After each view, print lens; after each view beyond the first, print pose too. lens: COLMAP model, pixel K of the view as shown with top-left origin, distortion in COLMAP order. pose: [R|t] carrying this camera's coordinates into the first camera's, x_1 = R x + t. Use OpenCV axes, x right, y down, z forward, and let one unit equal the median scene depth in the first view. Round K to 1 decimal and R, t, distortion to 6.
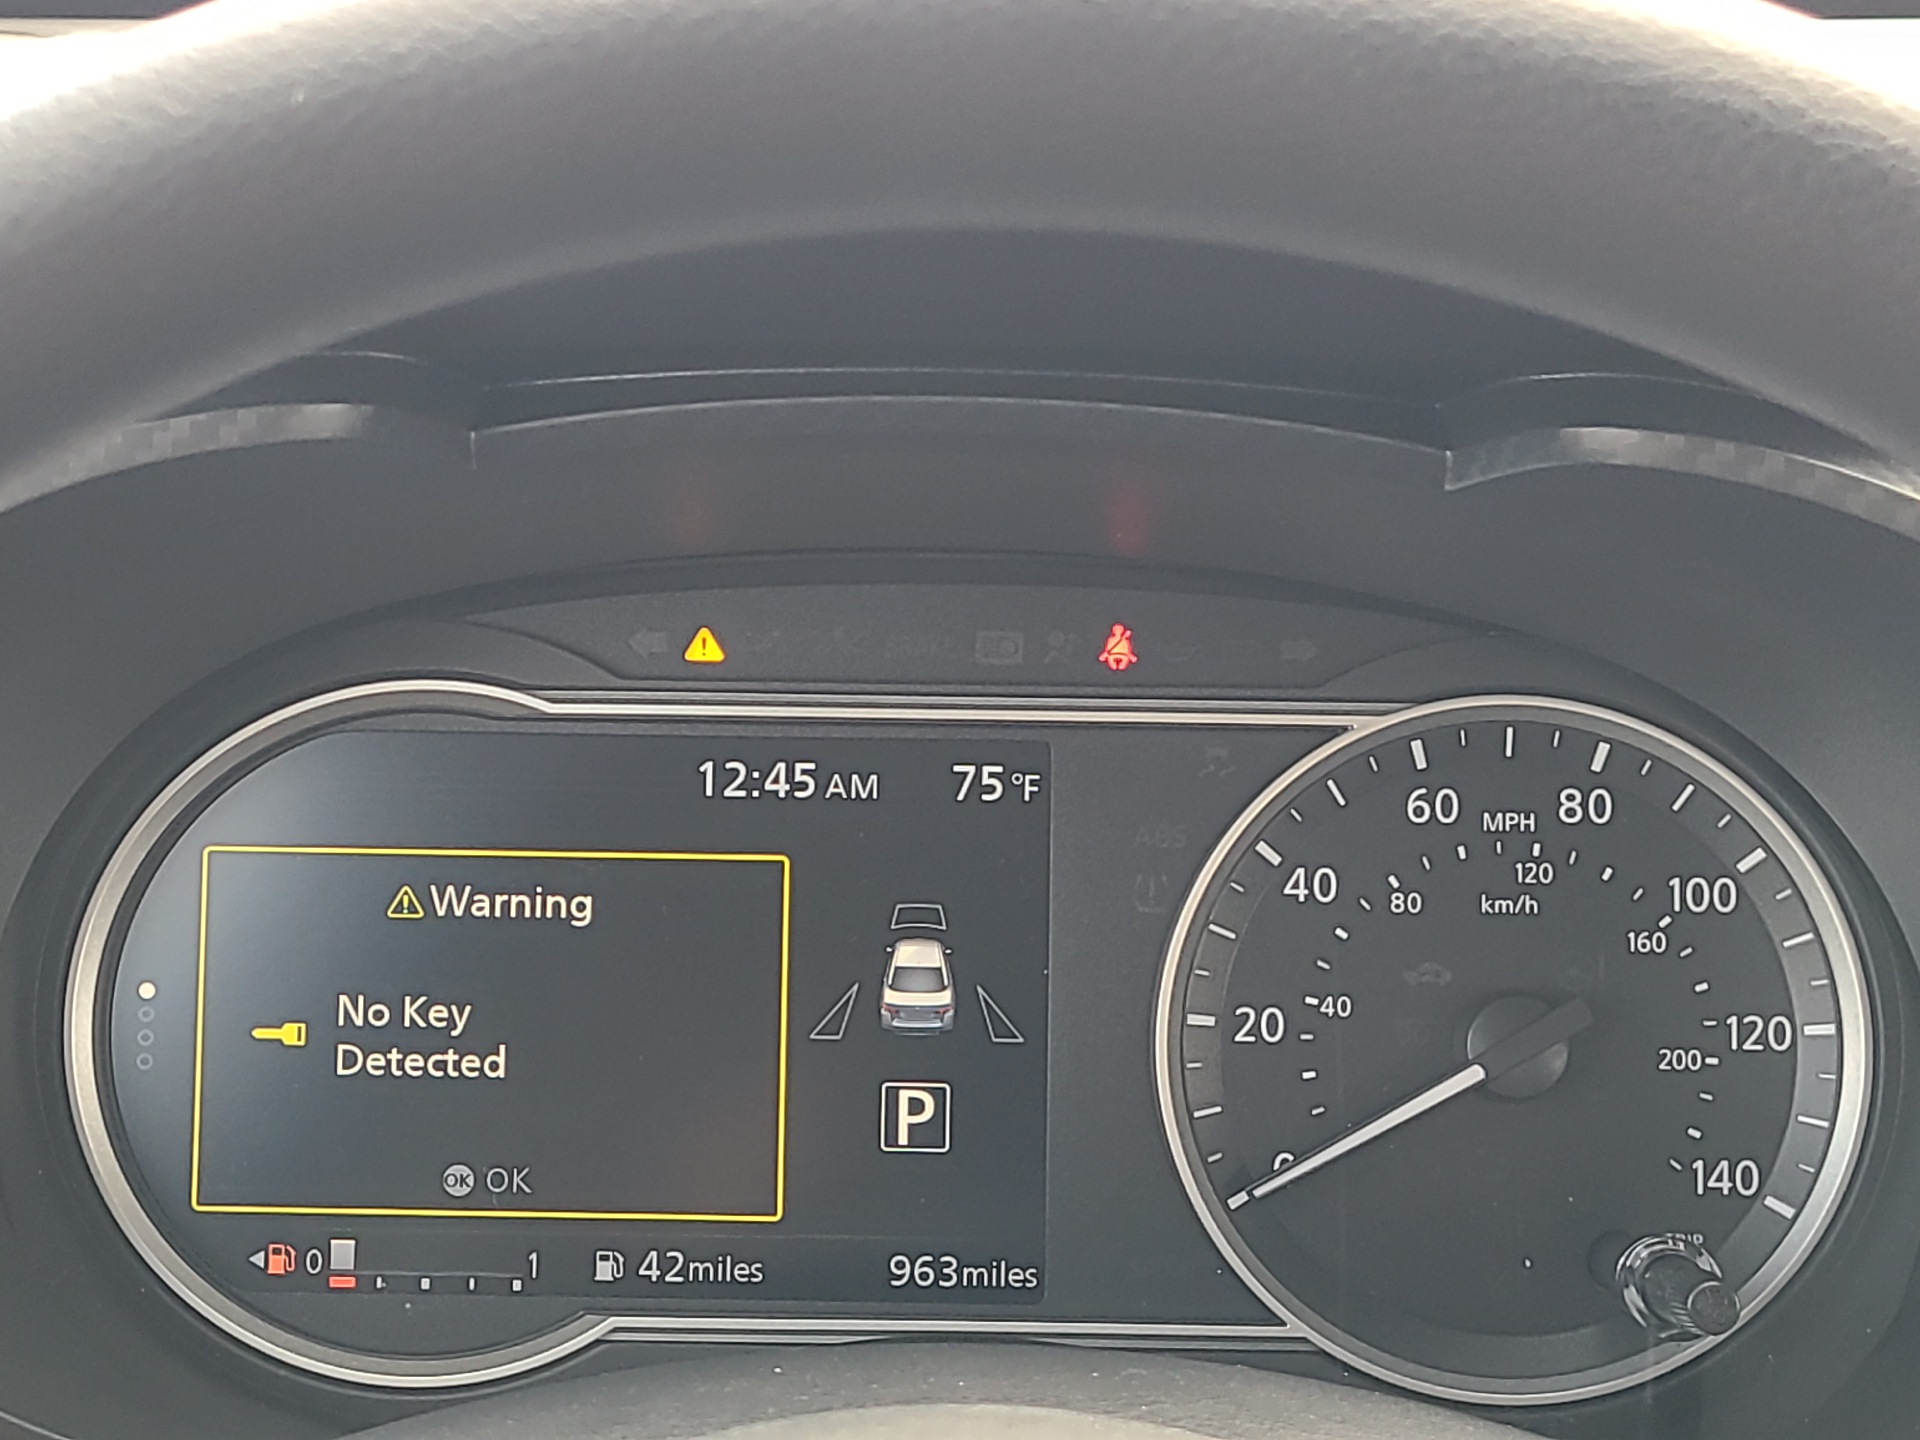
lens RADIAL K [[1456.6, 0, 955.1], [0, 1456.6, 717.8], [0, 0, 1]] dist [0.023904, -0.013212]
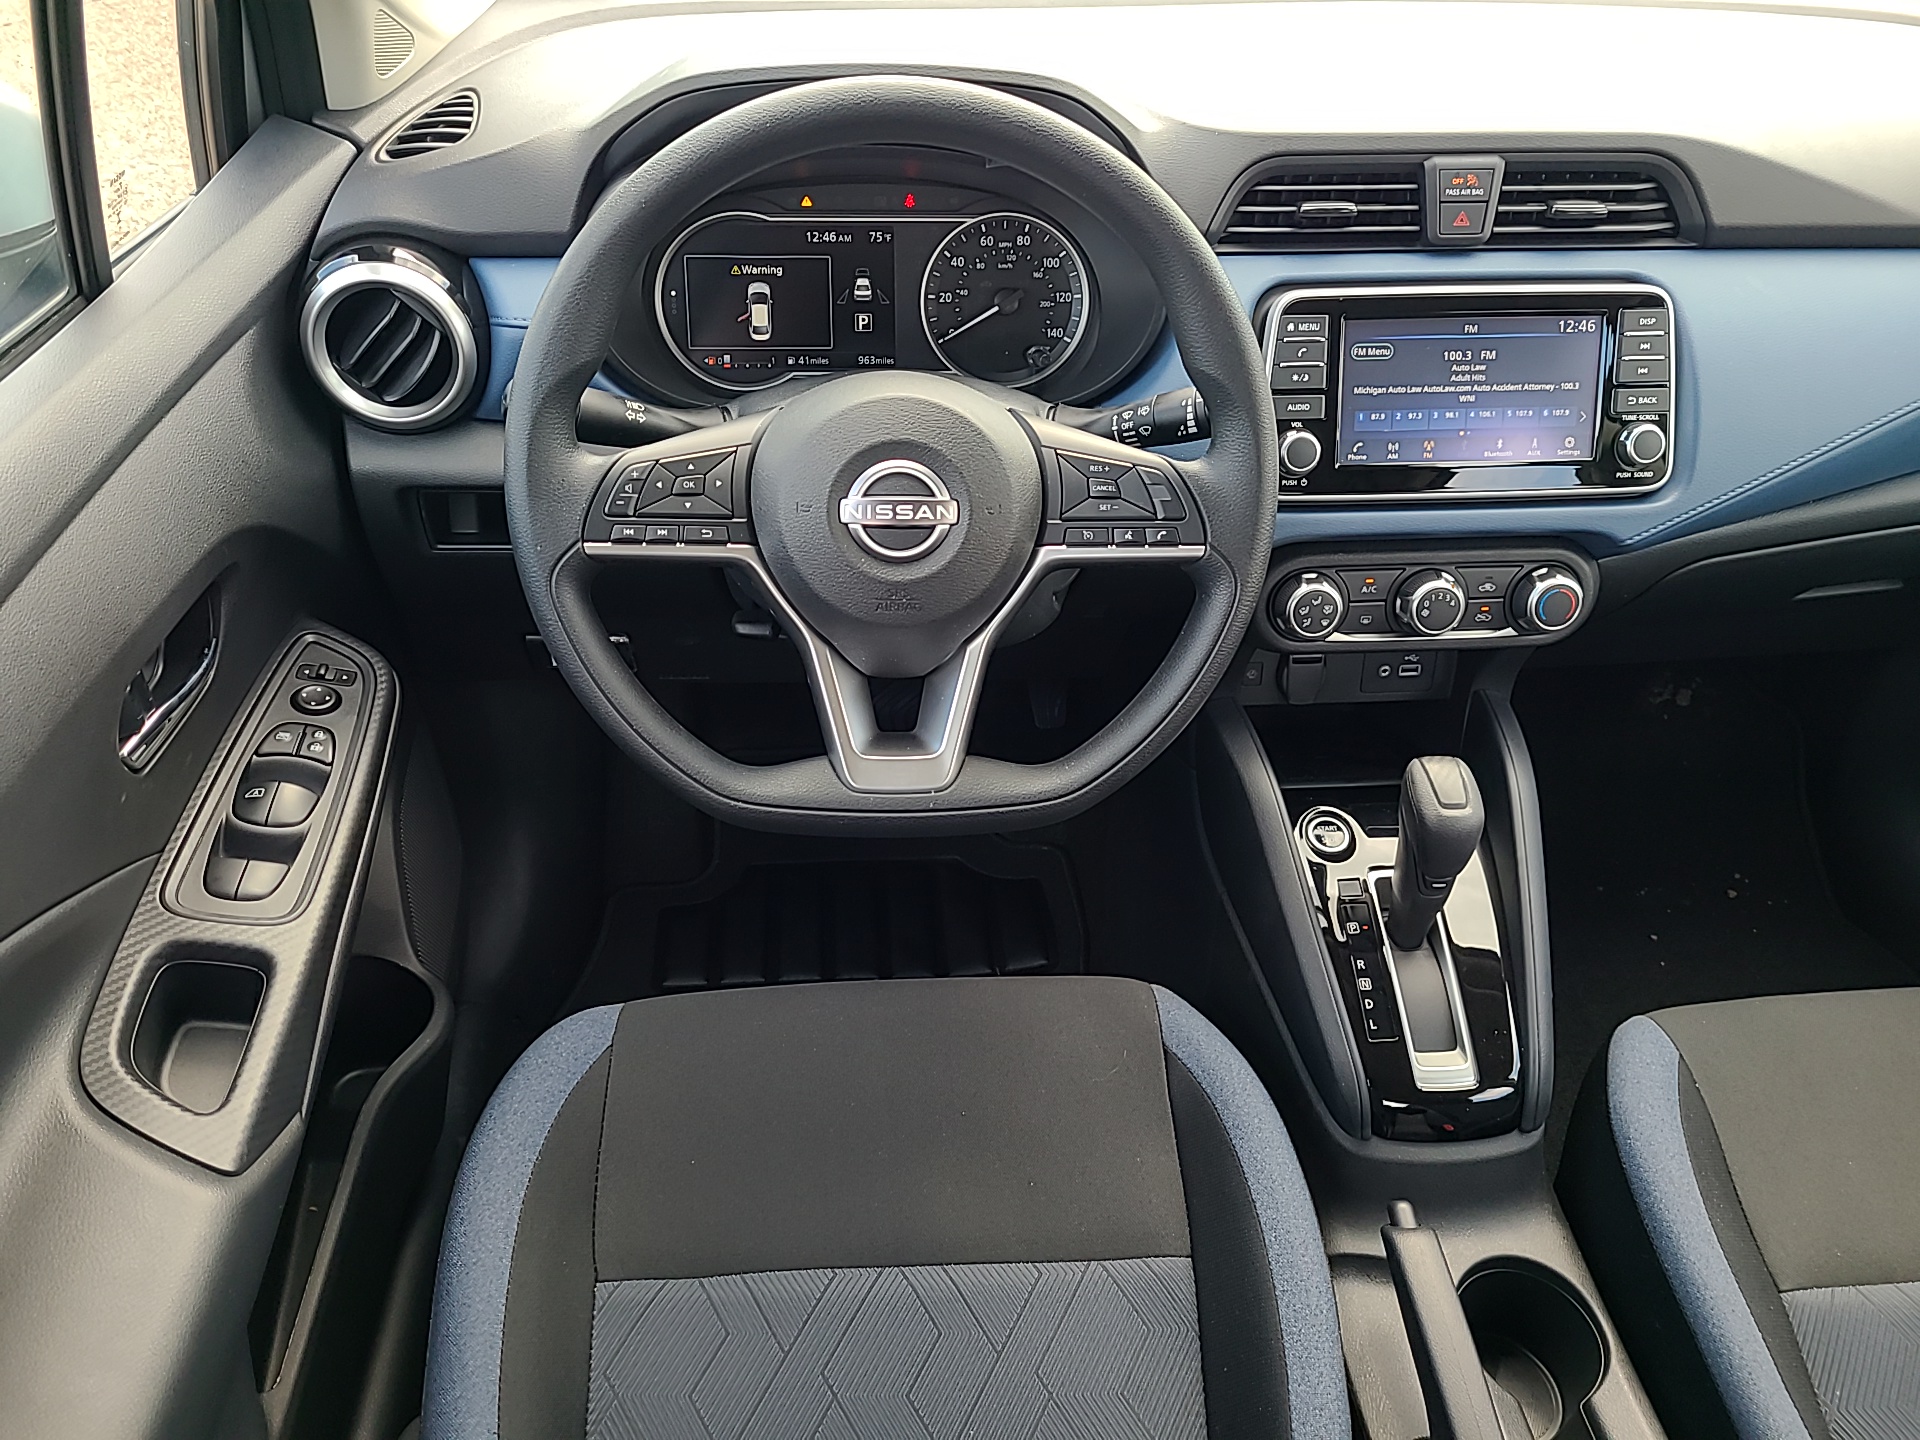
lens RADIAL K [[1456.6, 0, 953.9], [0, 1456.6, 726.8], [0, 0, 1]] dist [0.023904, -0.013212]
pose [[0.994087, -0.048153, 0.097323, -0.230417], [0.014025, 0.945726, 0.324664, 0.017430], [-0.107675, -0.321379, 0.940809, -3.294252]]
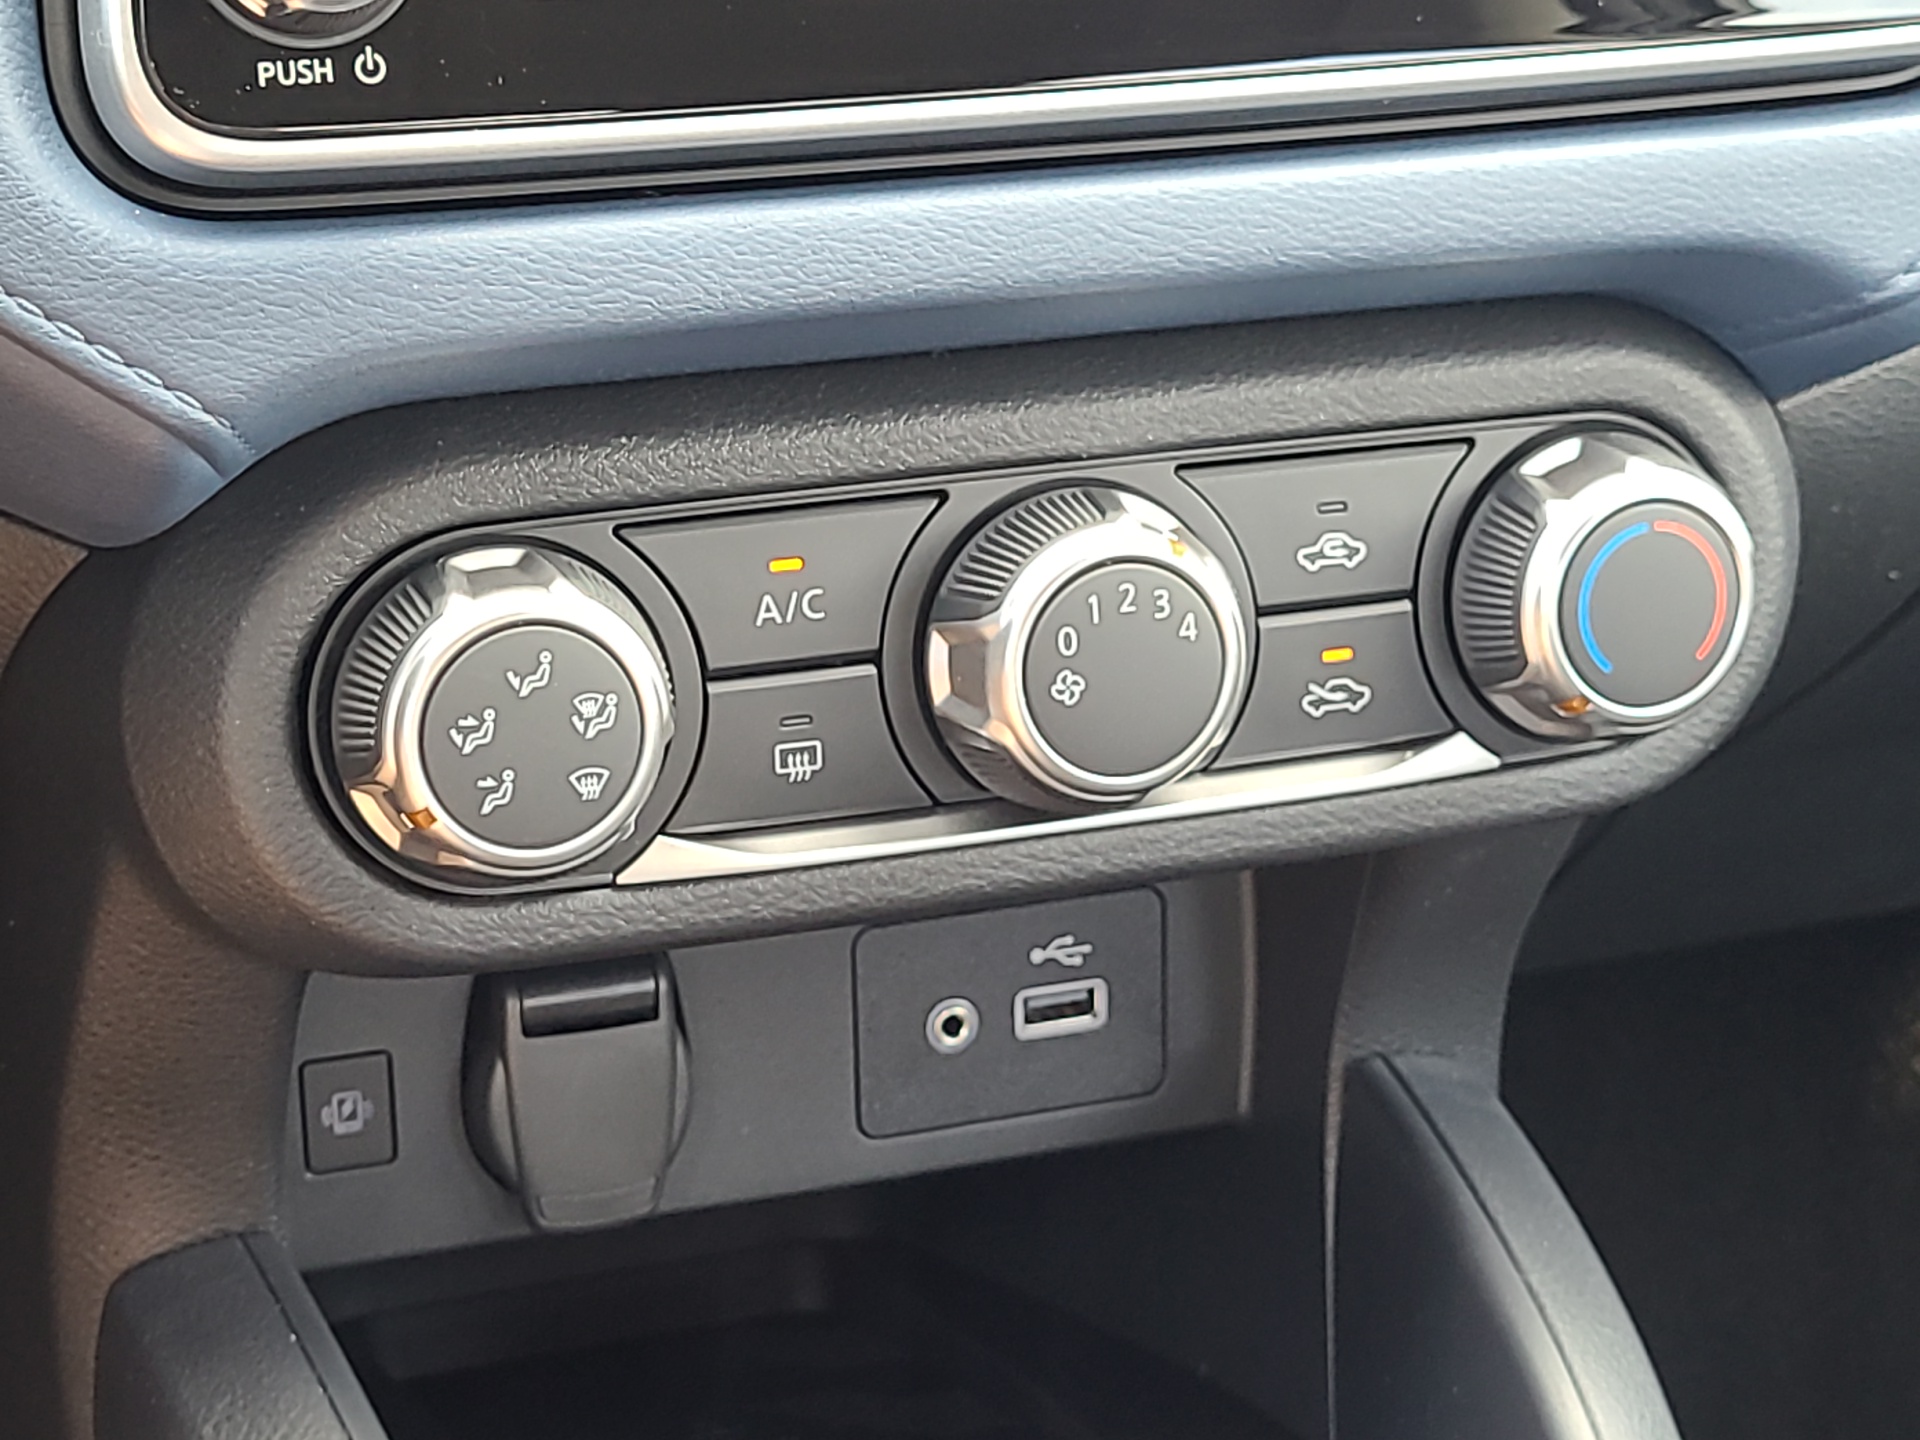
lens RADIAL K [[4289.4, 0, 956.1], [0, 4289.4, 721.7], [0, 0, 1]] dist [0.116805, 0.000000]
pose [[0.922383, -0.128482, 0.364284, 0.511175], [0.062881, 0.980426, 0.186577, 0.595432], [-0.381125, -0.149189, 0.912407, -1.762474]]
